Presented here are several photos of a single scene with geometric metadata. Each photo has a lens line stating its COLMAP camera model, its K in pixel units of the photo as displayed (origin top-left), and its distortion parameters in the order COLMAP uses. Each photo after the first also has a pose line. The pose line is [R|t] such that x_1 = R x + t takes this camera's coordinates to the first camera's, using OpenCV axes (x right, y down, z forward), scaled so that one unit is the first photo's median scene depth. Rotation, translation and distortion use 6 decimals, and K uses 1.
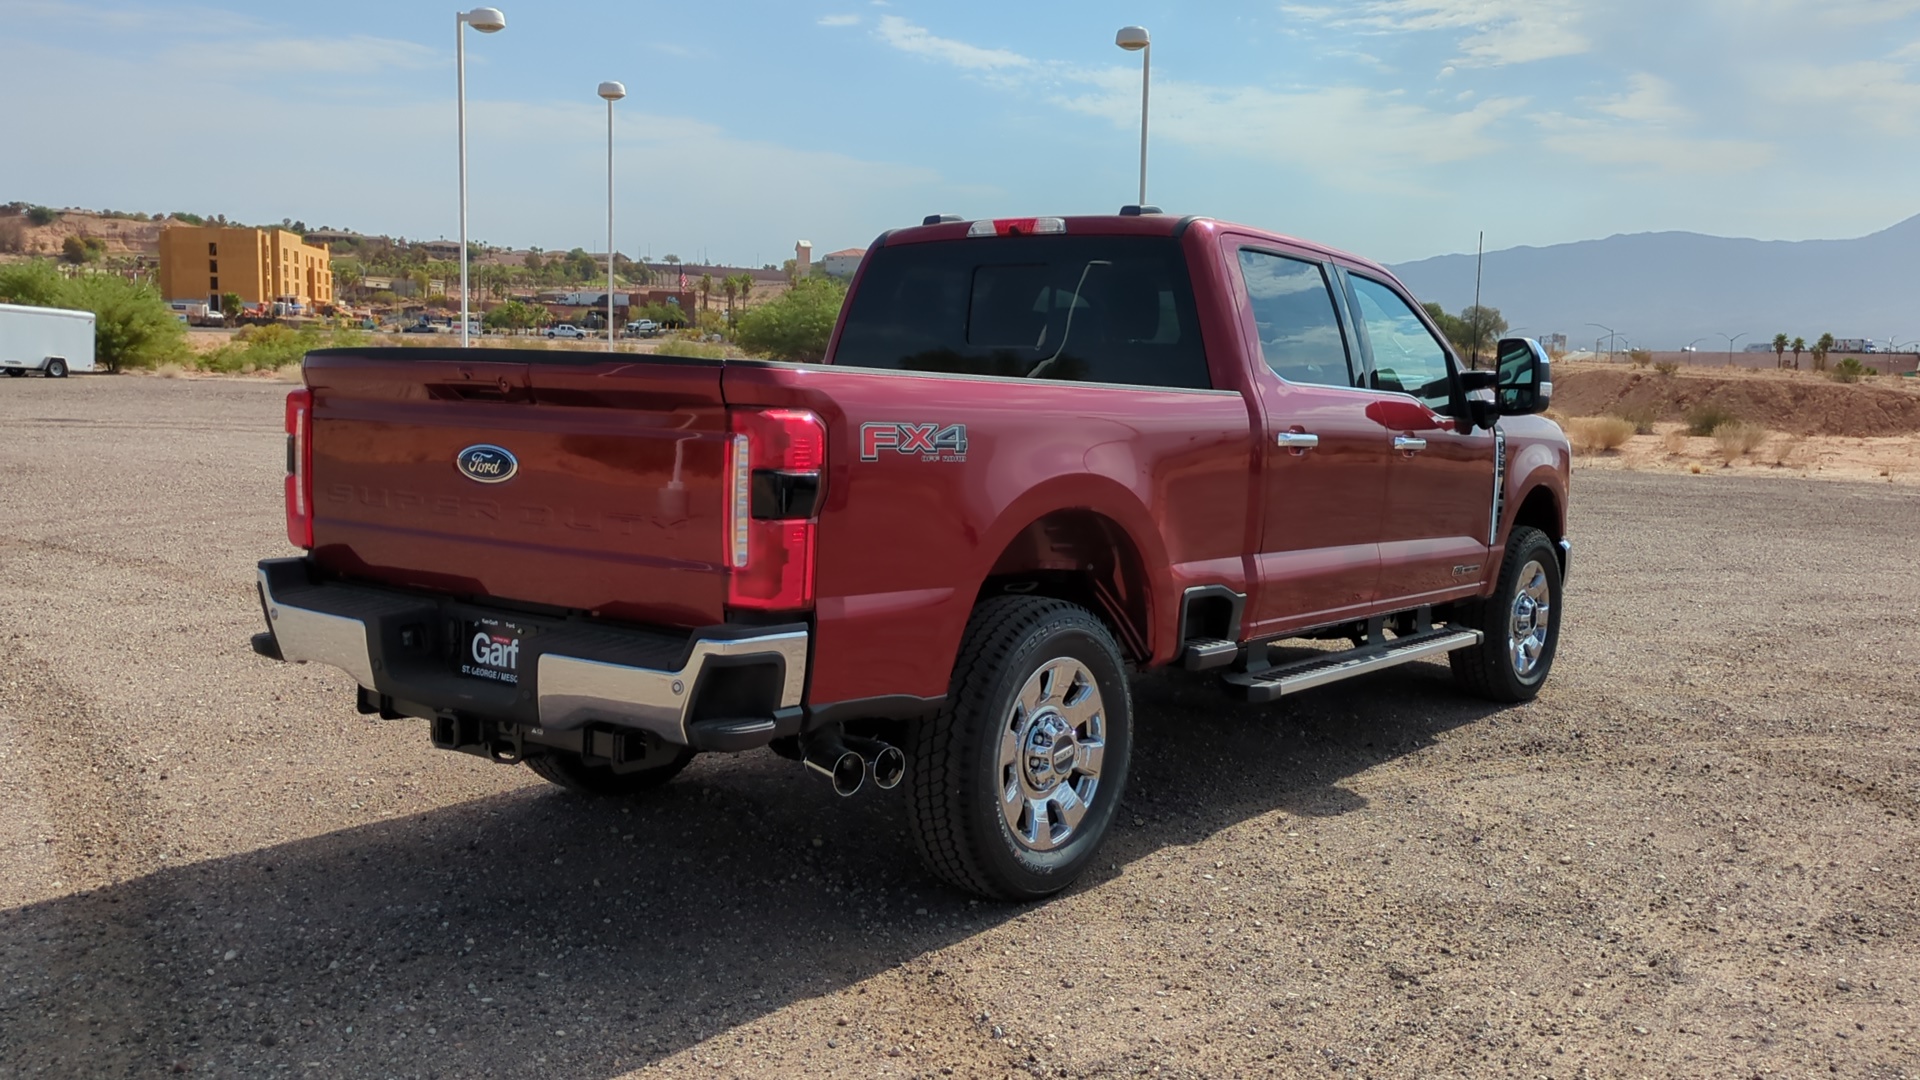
lens RADIAL K [[1646.1, 0, 976.1], [0, 1646.1, 535.8], [0, 0, 1]] dist [0.083859, -0.120551]
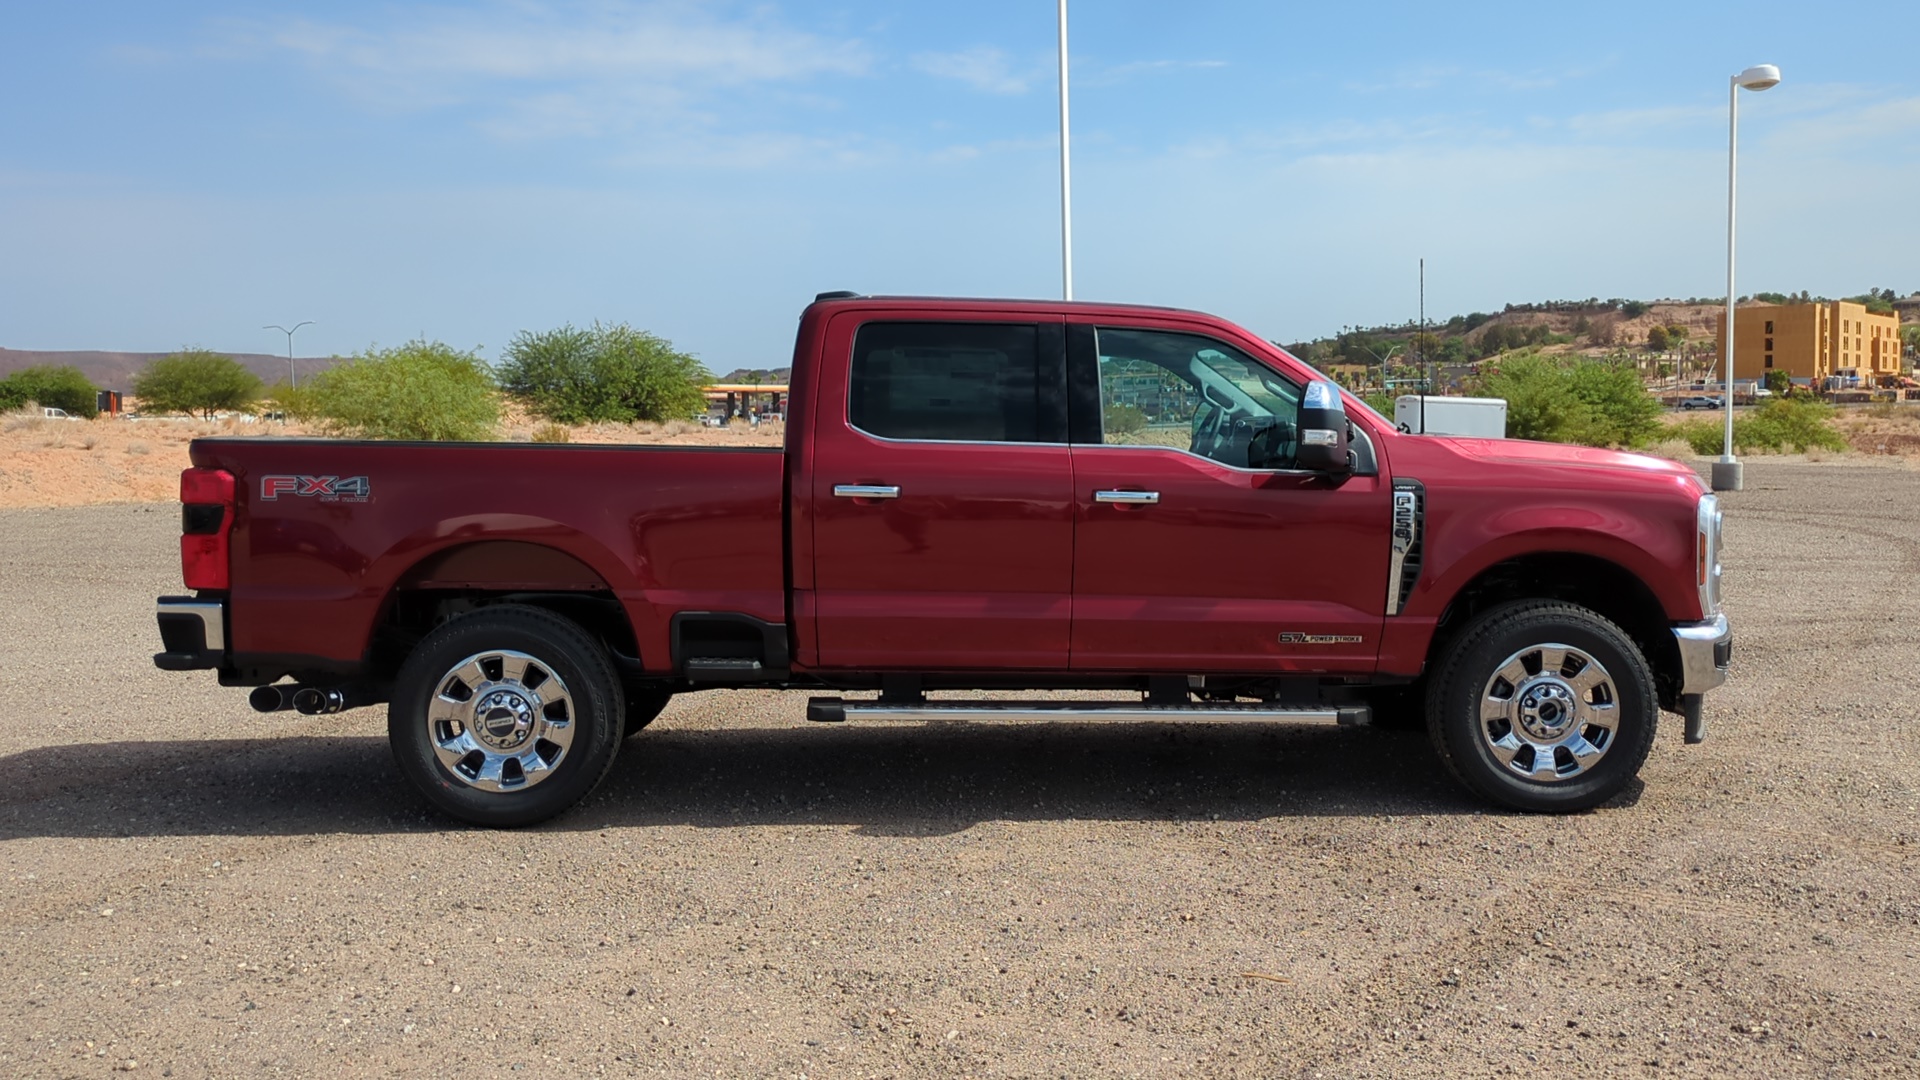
lens RADIAL K [[1646.1, 0, 976.1], [0, 1646.1, 535.8], [0, 0, 1]] dist [0.083859, -0.120551]
pose [[0.638887, 0.014441, -0.769165, 1.371905], [-0.050390, 0.998462, -0.023109, -0.007541], [0.767649, 0.053523, 0.638632, 0.439417]]
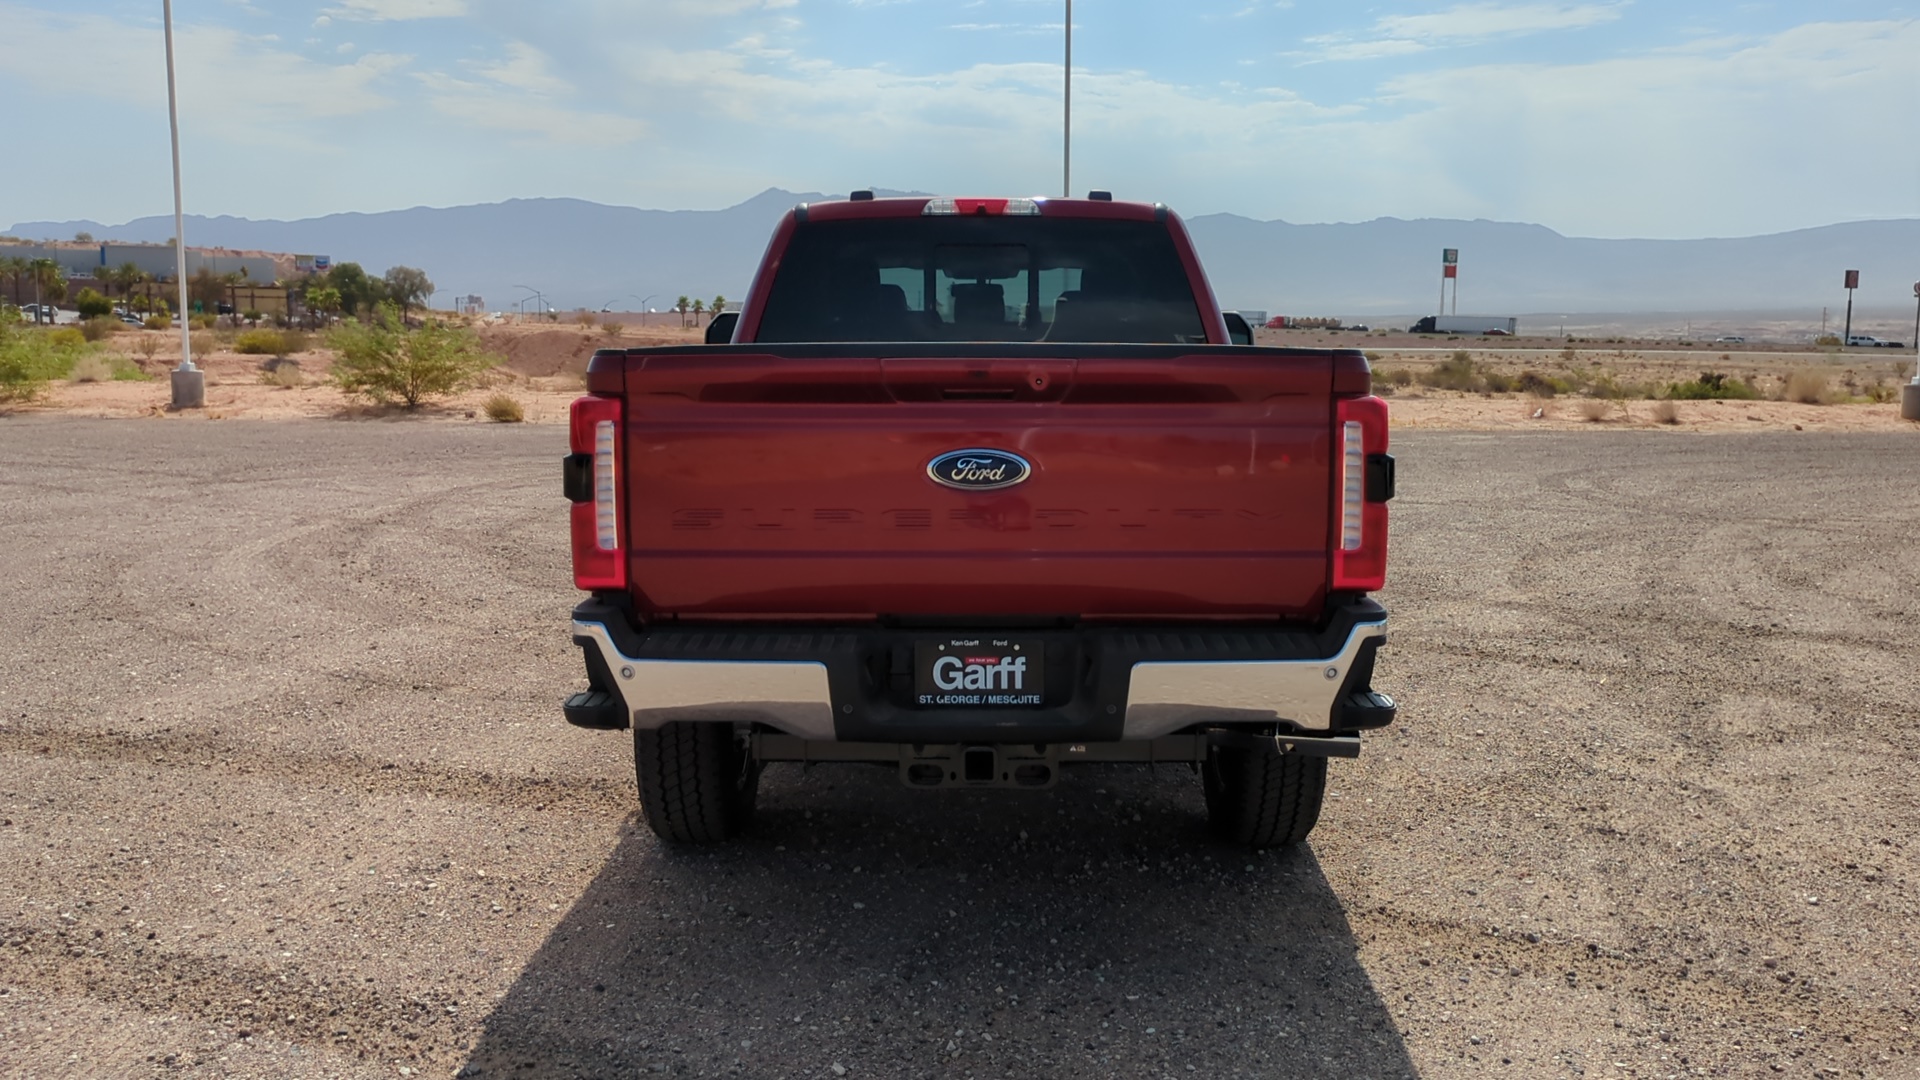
lens RADIAL K [[1646.1, 0, 976.1], [0, 1646.1, 535.8], [0, 0, 1]] dist [0.083859, -0.120551]
pose [[0.806174, -0.089643, 0.584848, -0.781955], [0.076128, 0.995956, 0.047719, -0.047724], [-0.586761, 0.006054, 0.809738, 0.250551]]
